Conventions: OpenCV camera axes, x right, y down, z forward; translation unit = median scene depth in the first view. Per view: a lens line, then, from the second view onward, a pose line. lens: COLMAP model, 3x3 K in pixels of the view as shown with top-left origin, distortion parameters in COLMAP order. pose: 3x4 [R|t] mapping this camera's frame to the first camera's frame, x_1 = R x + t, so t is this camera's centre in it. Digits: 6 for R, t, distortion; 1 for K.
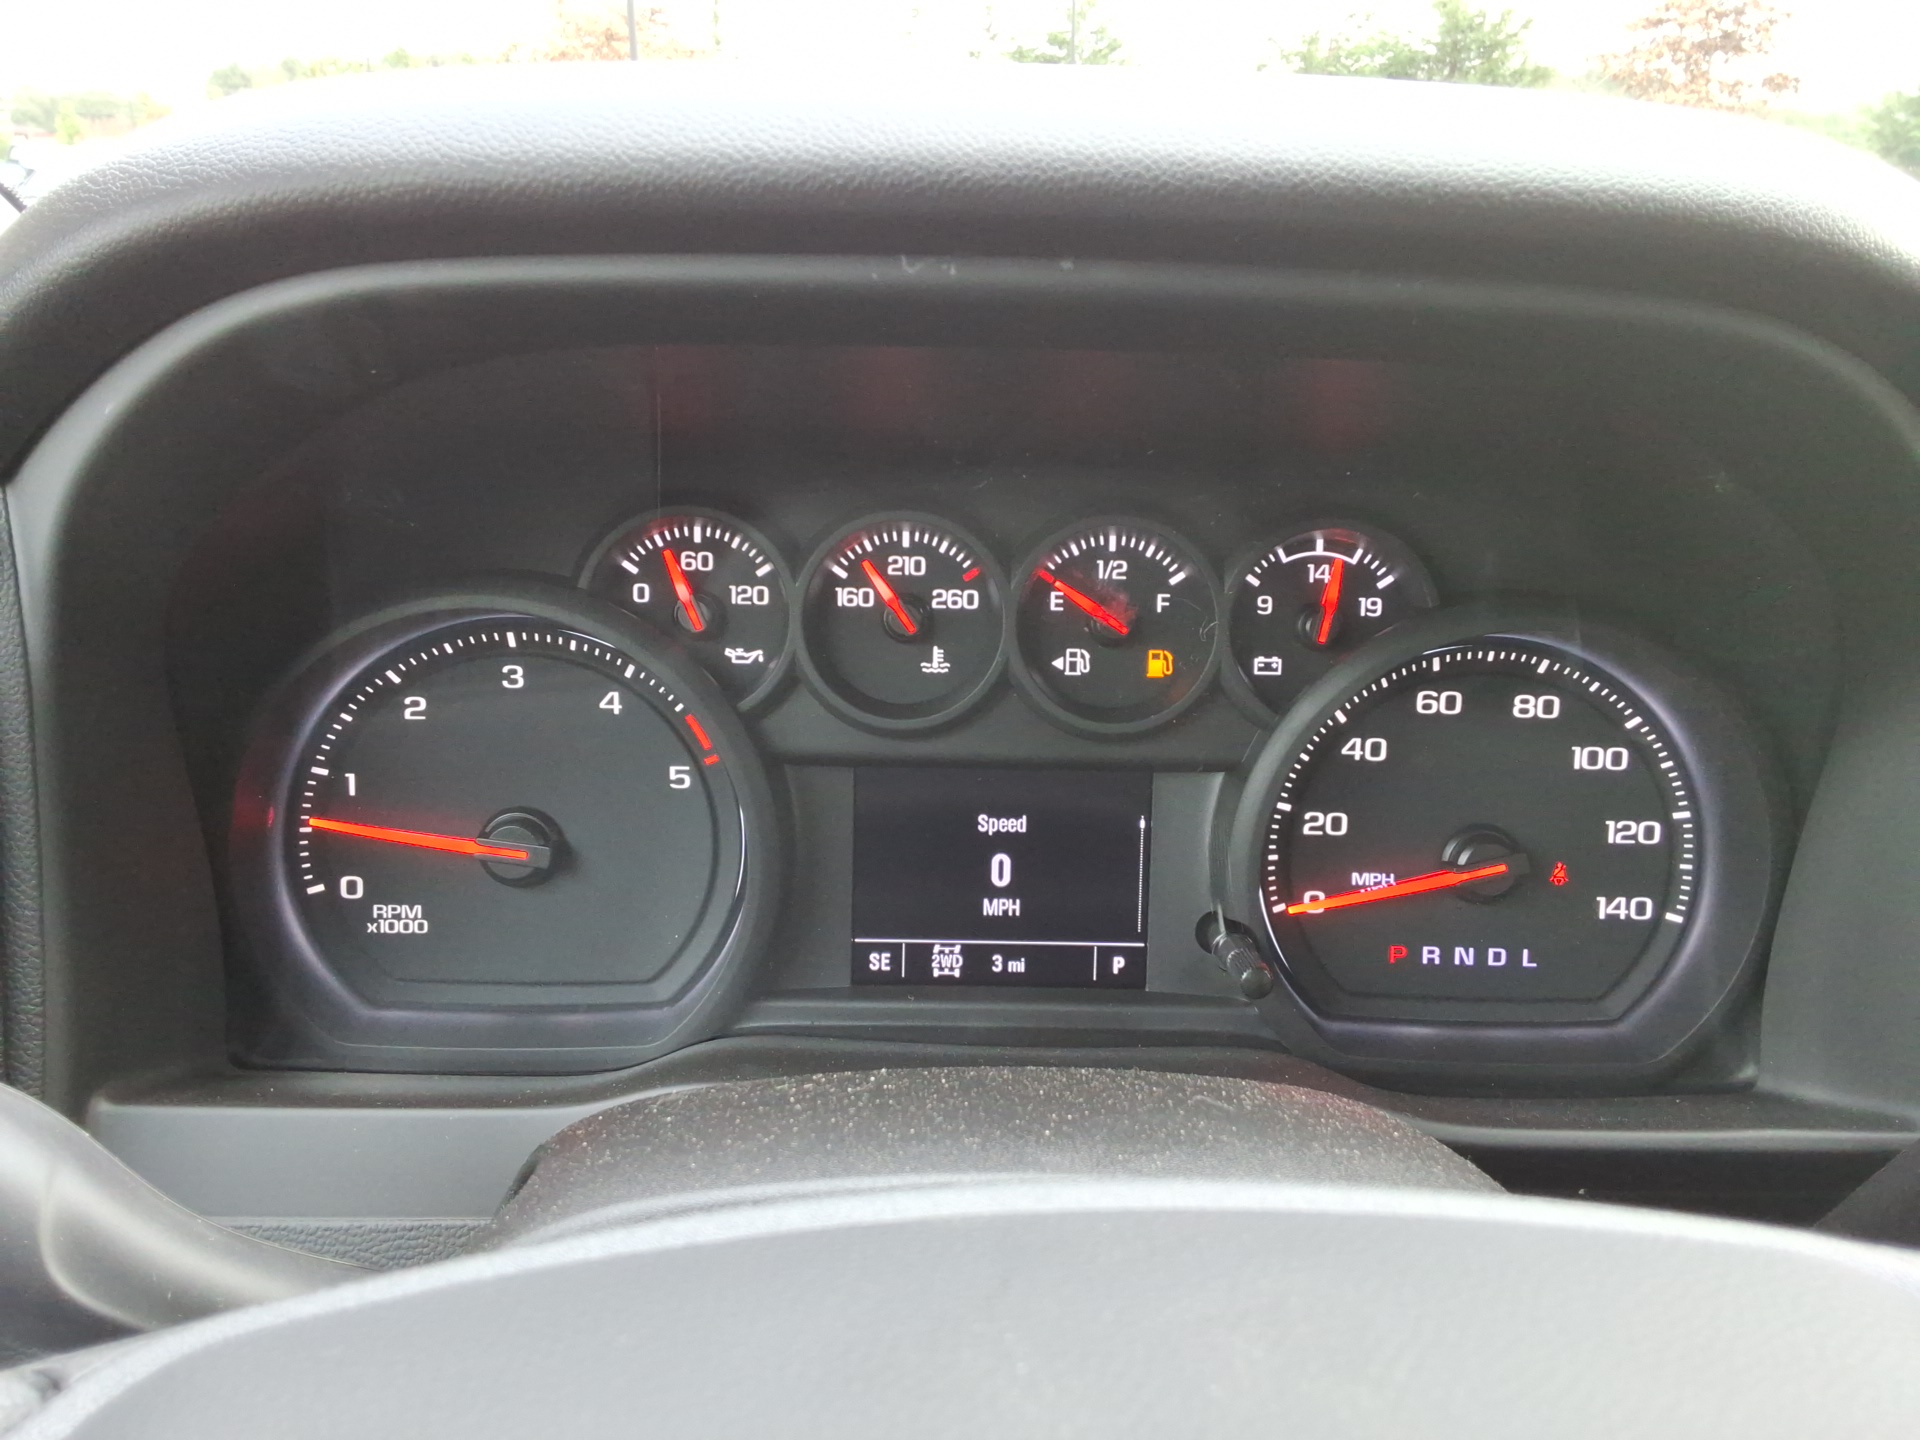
lens RADIAL K [[1532.4, 0, 978.3], [0, 1532.4, 705.0], [0, 0, 1]] dist [0.127118, -0.201922]
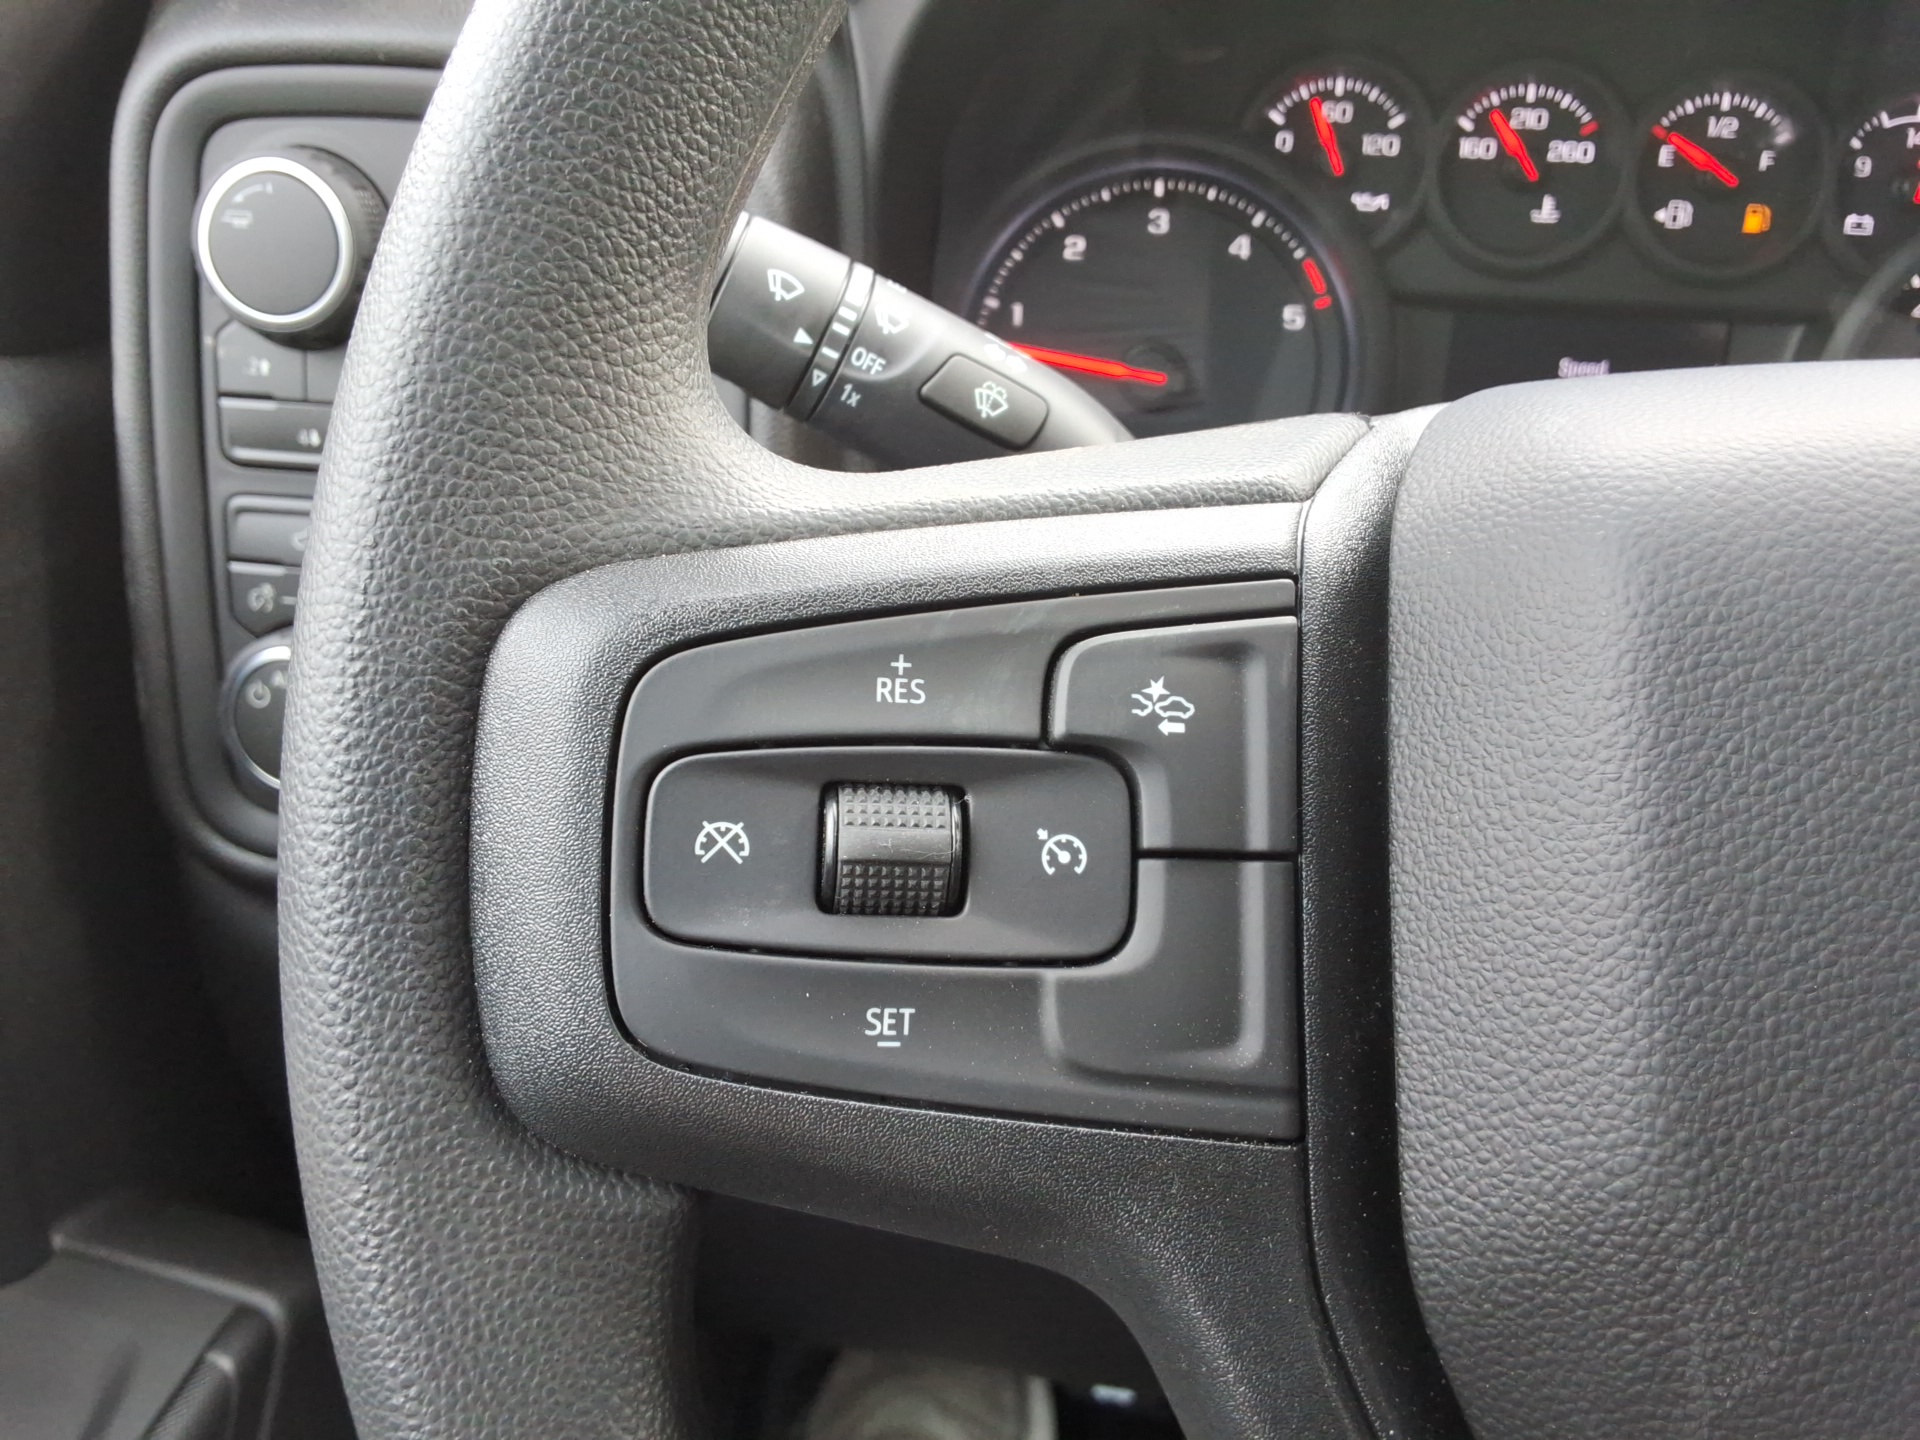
lens RADIAL K [[1532.4, 0, 978.3], [0, 1532.4, 705.0], [0, 0, 1]] dist [0.127118, -0.201922]
pose [[0.989904, 0.064731, -0.126098, -0.267657], [-0.045255, 0.987404, 0.151608, 0.171226], [0.134323, -0.144370, 0.980364, -0.210783]]
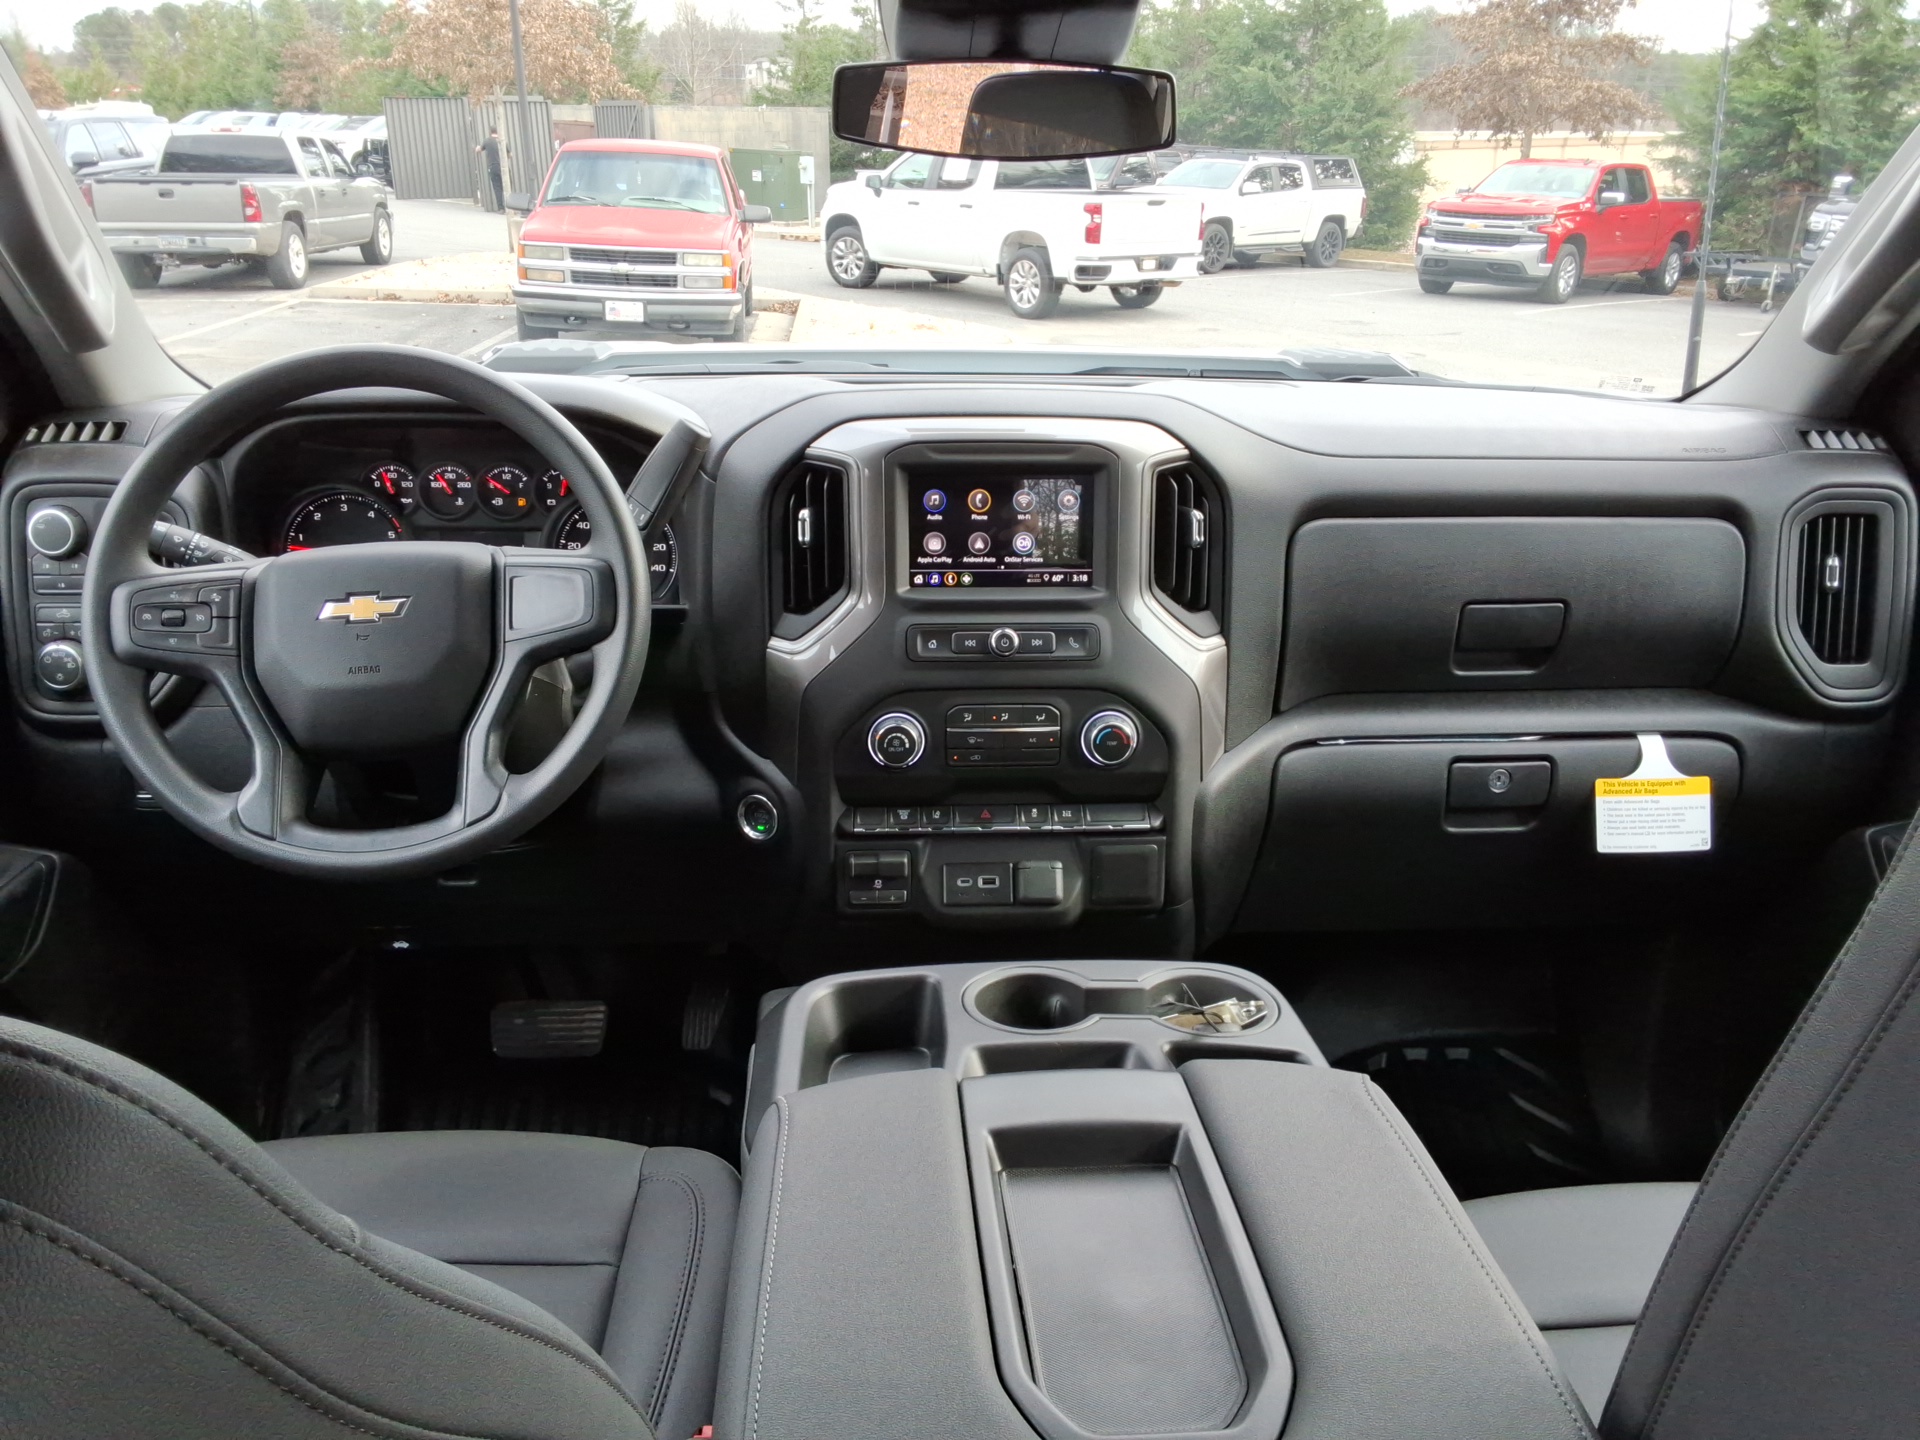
lens RADIAL K [[1566.5, 0, 968.2], [0, 1566.5, 680.0], [0, 0, 1]] dist [0.100929, -0.180006]
pose [[0.998806, -0.020332, 0.044427, 1.025229], [0.019790, 0.999725, 0.012595, 0.379974], [-0.044671, -0.011701, 0.998933, -2.890005]]
